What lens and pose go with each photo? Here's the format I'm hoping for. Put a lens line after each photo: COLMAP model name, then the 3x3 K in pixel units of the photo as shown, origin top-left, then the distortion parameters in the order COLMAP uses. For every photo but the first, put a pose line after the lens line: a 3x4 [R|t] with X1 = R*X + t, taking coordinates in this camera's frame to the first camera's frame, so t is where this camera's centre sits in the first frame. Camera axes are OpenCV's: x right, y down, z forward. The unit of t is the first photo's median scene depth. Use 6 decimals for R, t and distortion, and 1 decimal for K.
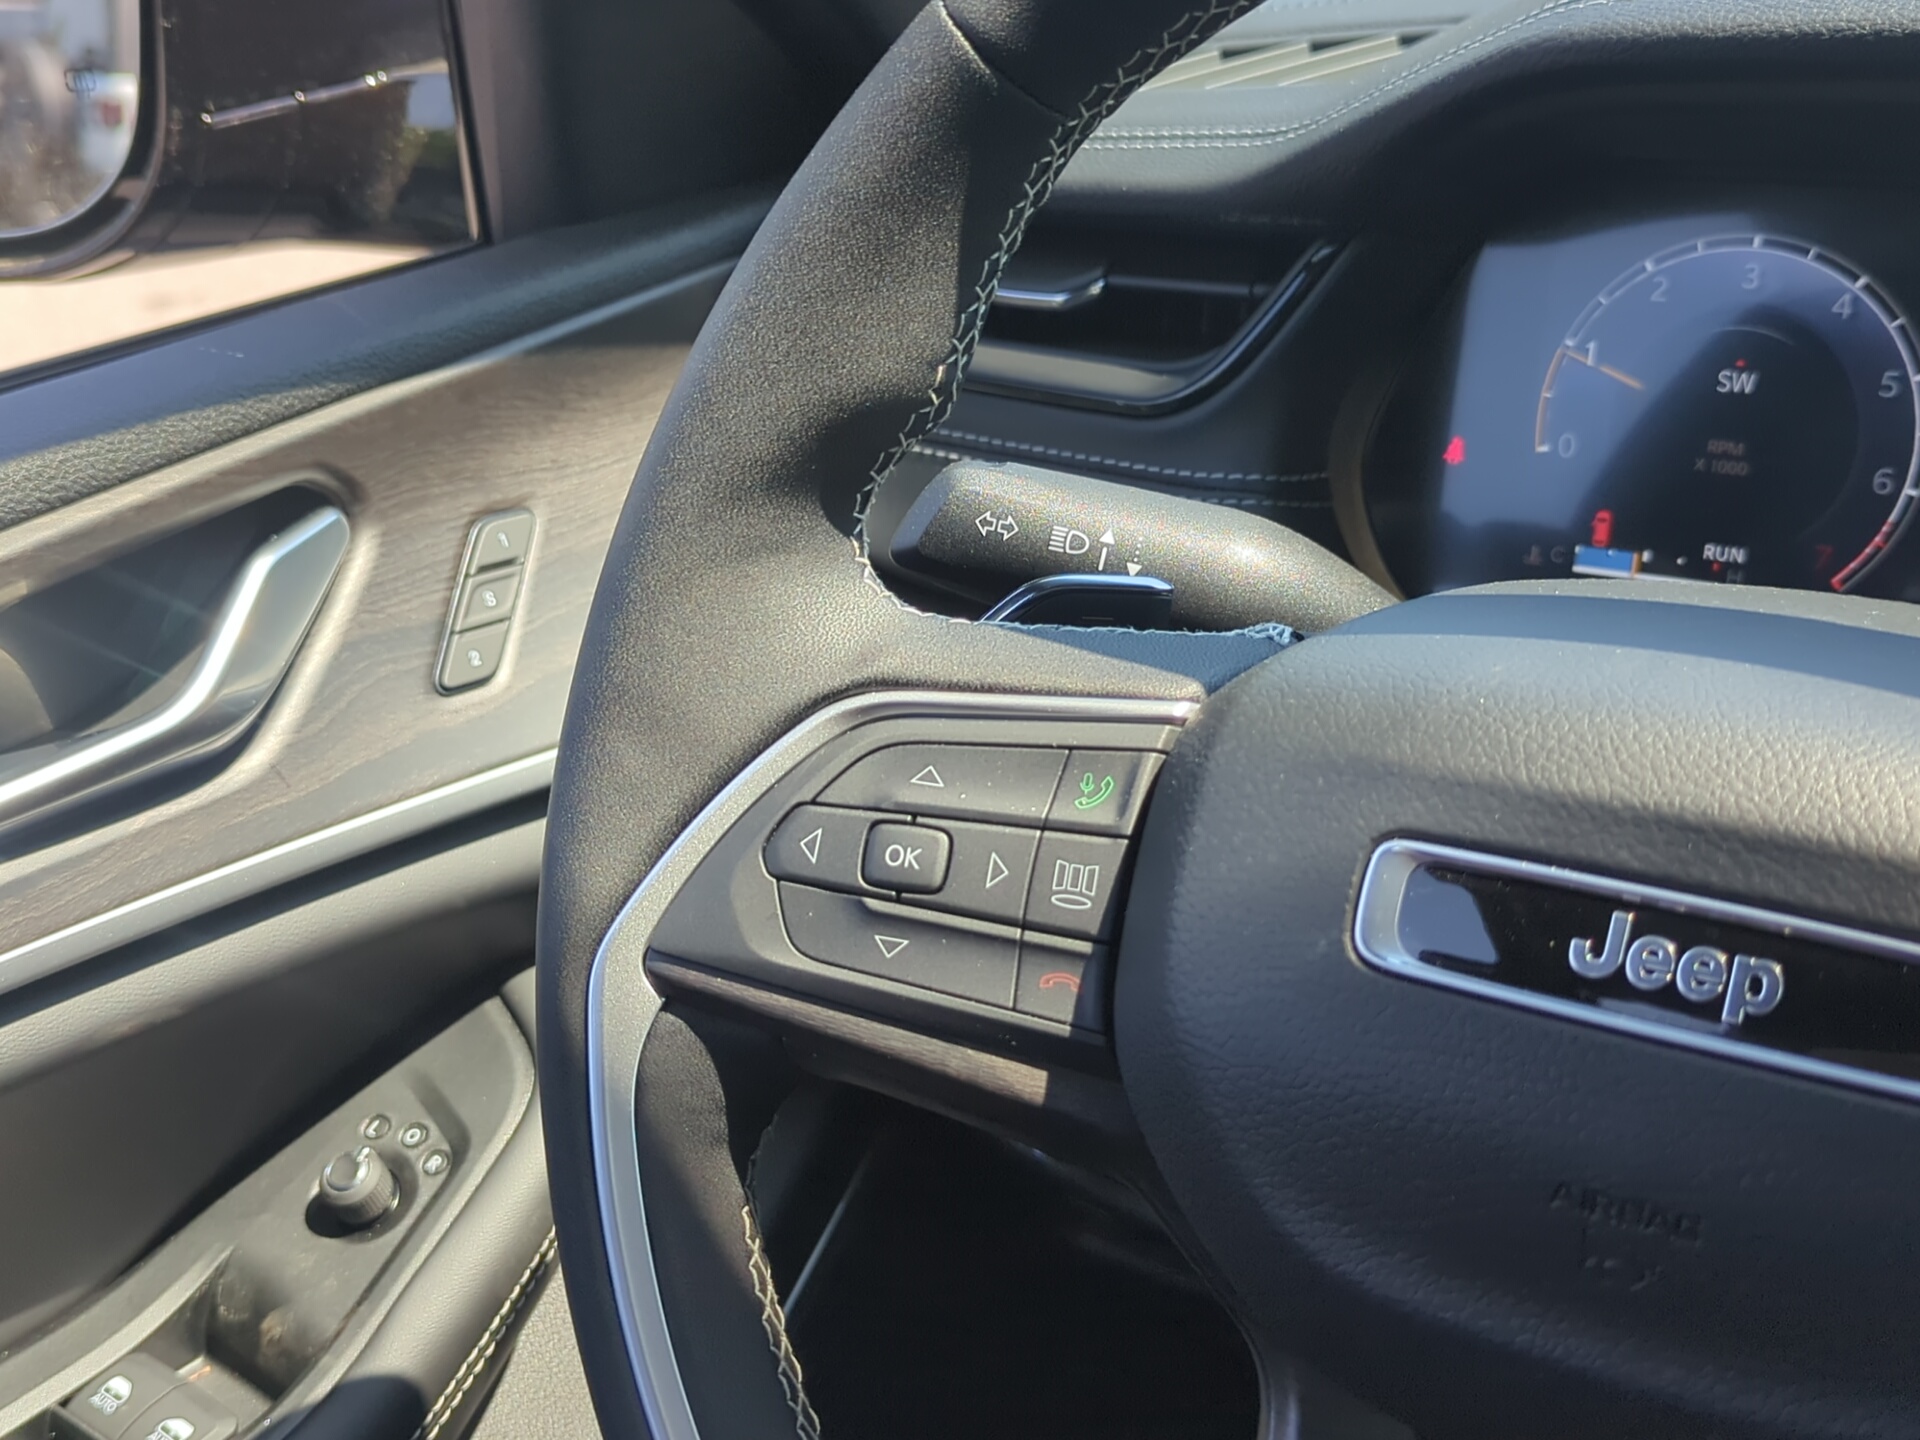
lens RADIAL K [[2431.8, 0, 974.1], [0, 2431.8, 671.4], [0, 0, 1]] dist [0.031837, 0.000000]
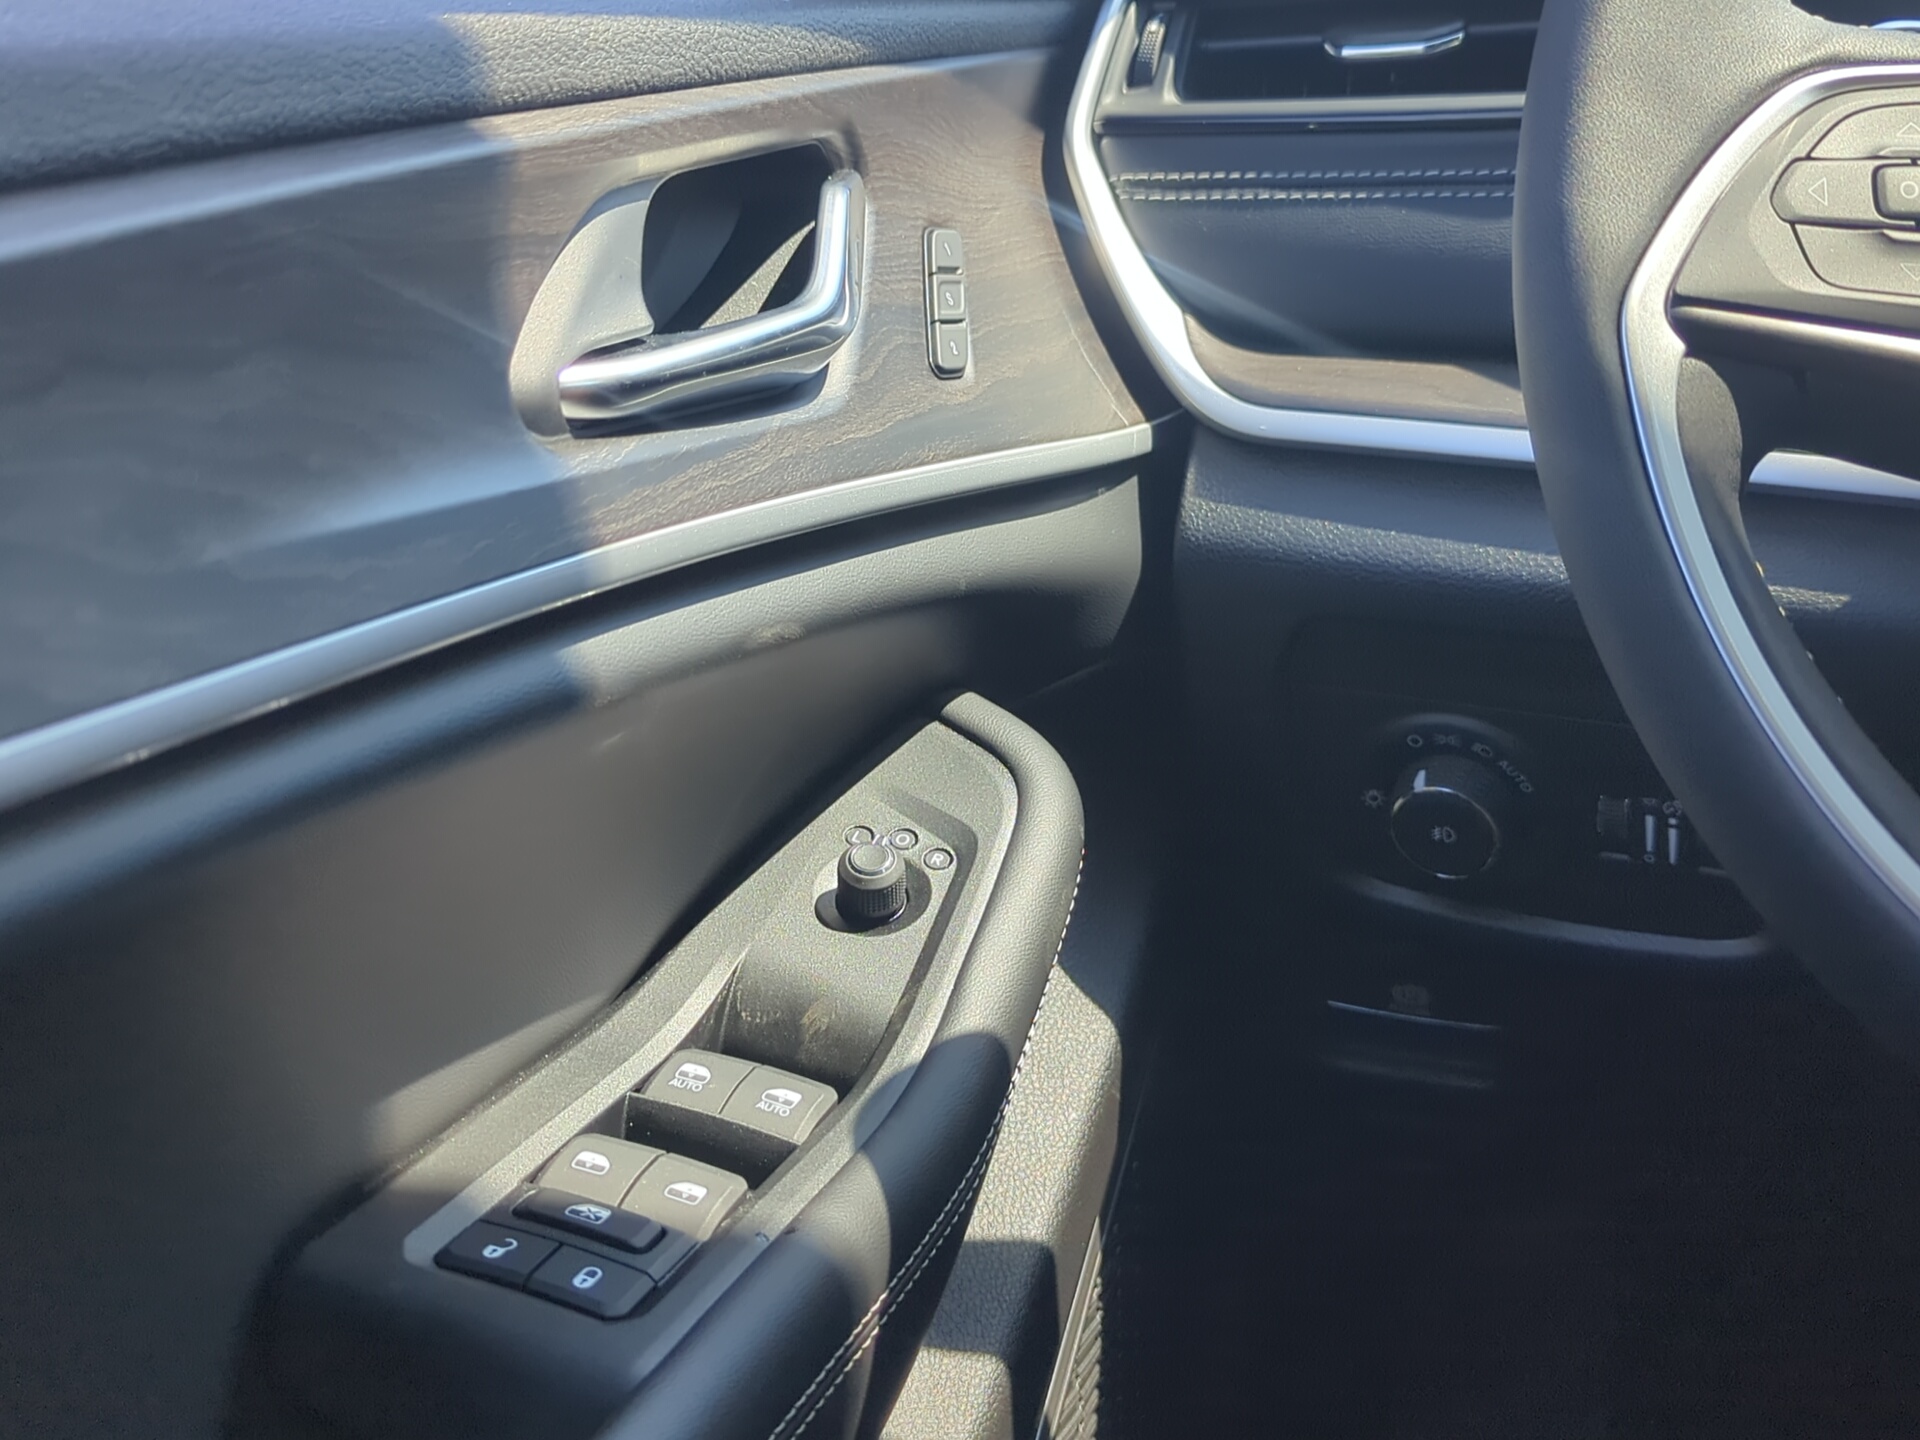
lens RADIAL K [[2431.8, 0, 950.4], [0, 2431.8, 717.9], [0, 0, 1]] dist [0.031837, 0.000000]
pose [[0.966871, -0.027693, 0.253759, -0.528134], [0.059913, 0.990948, -0.120136, 0.300835], [-0.248135, 0.131360, 0.959778, 0.077085]]
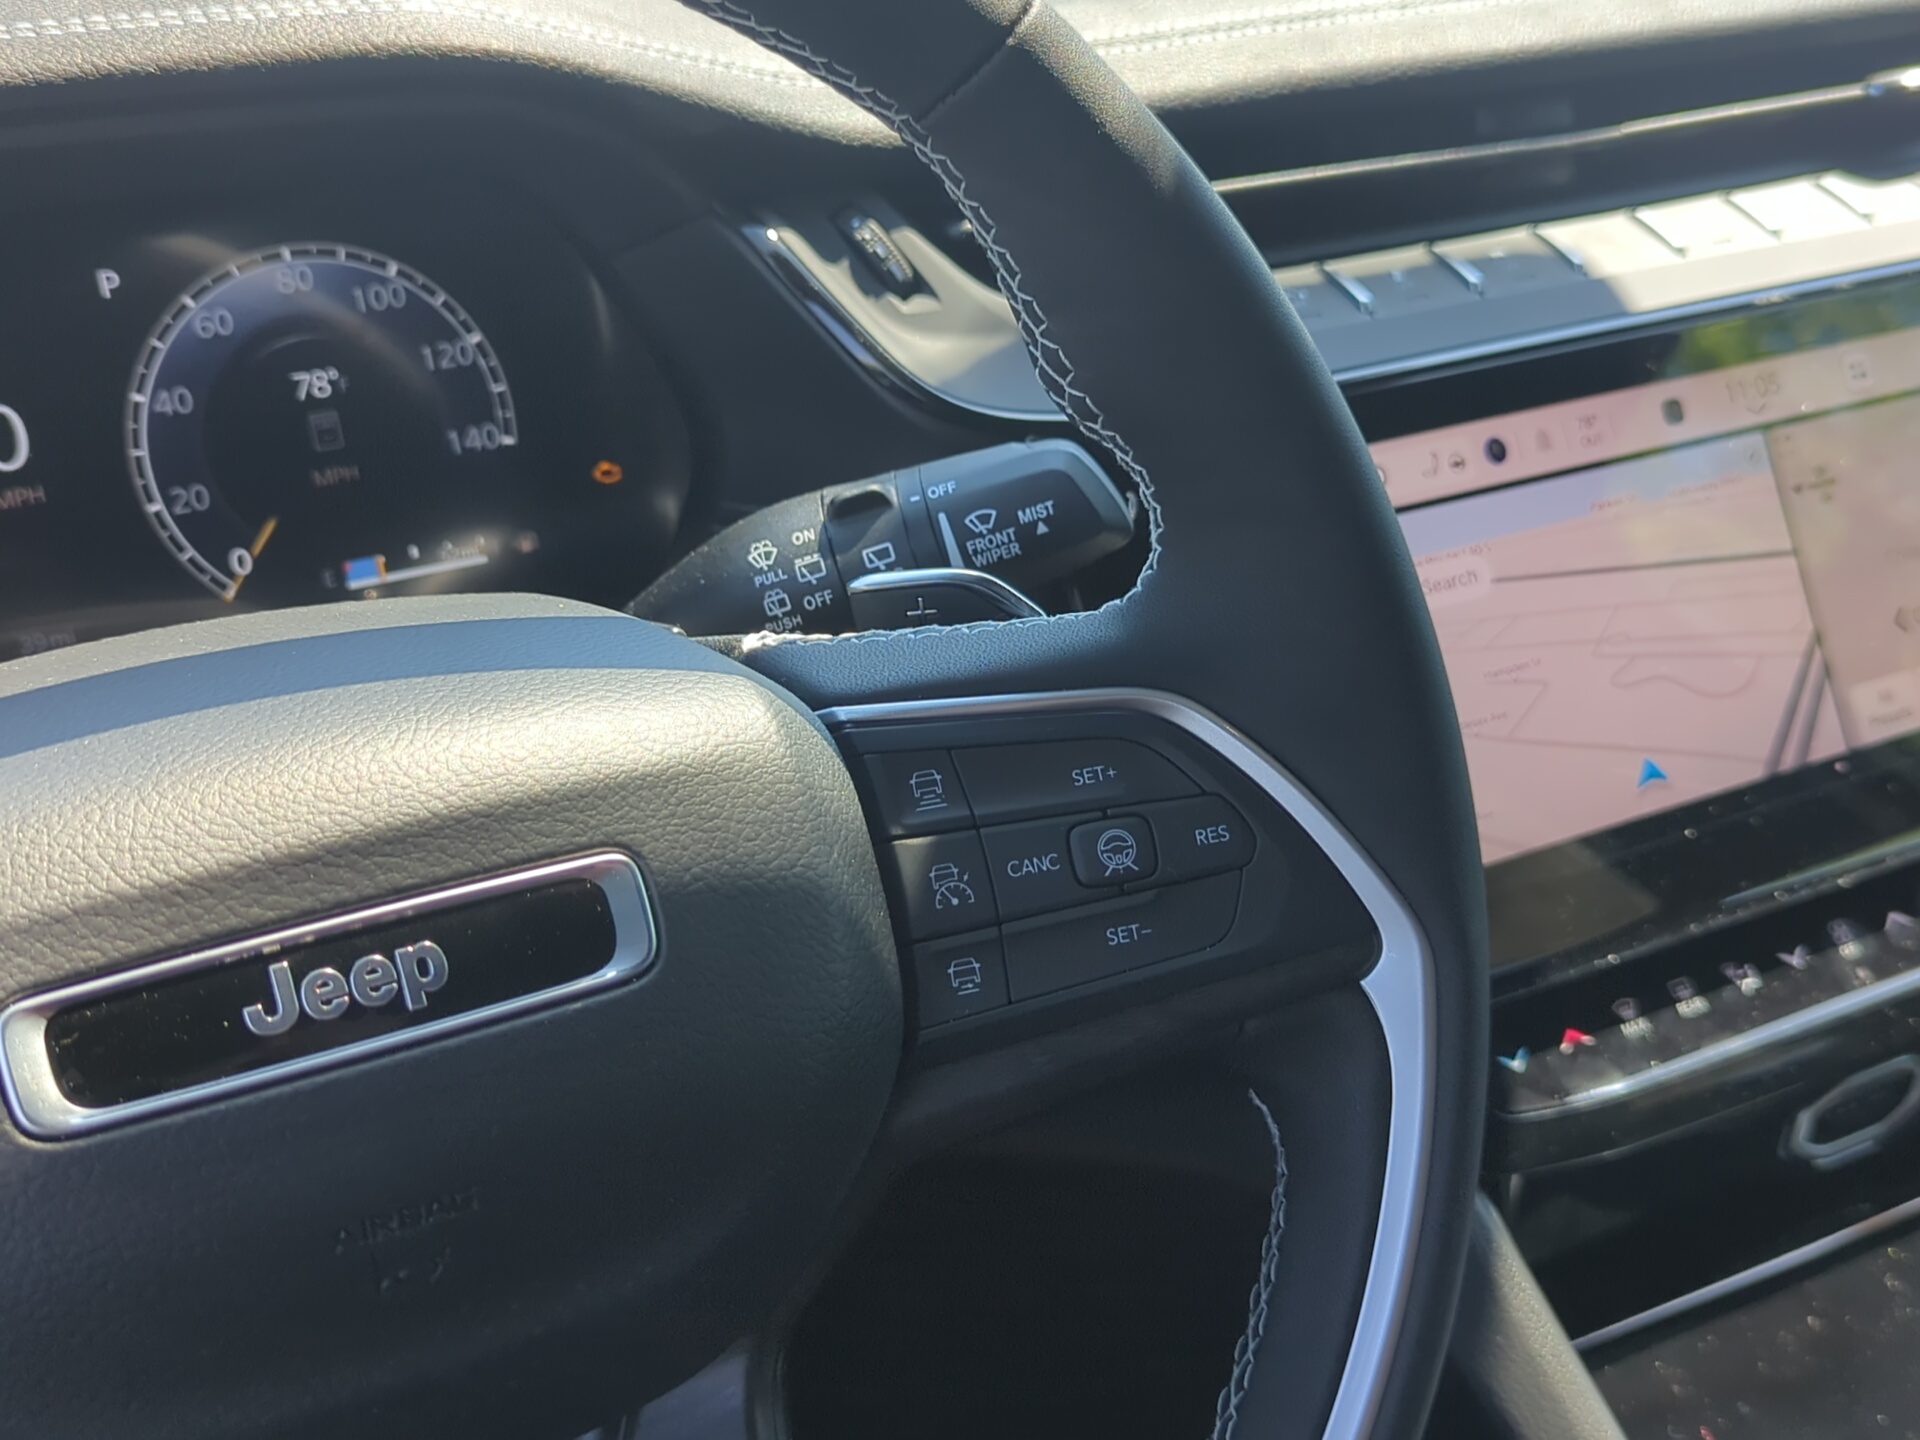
lens RADIAL K [[2431.8, 0, 1005.4], [0, 2431.8, 682.4], [0, 0, 1]] dist [0.031837, 0.000000]
pose [[0.477858, -0.317063, 0.819221, -0.233909], [0.320006, 0.931339, 0.173794, -0.054702], [-0.818076, 0.179107, 0.546510, 0.104394]]
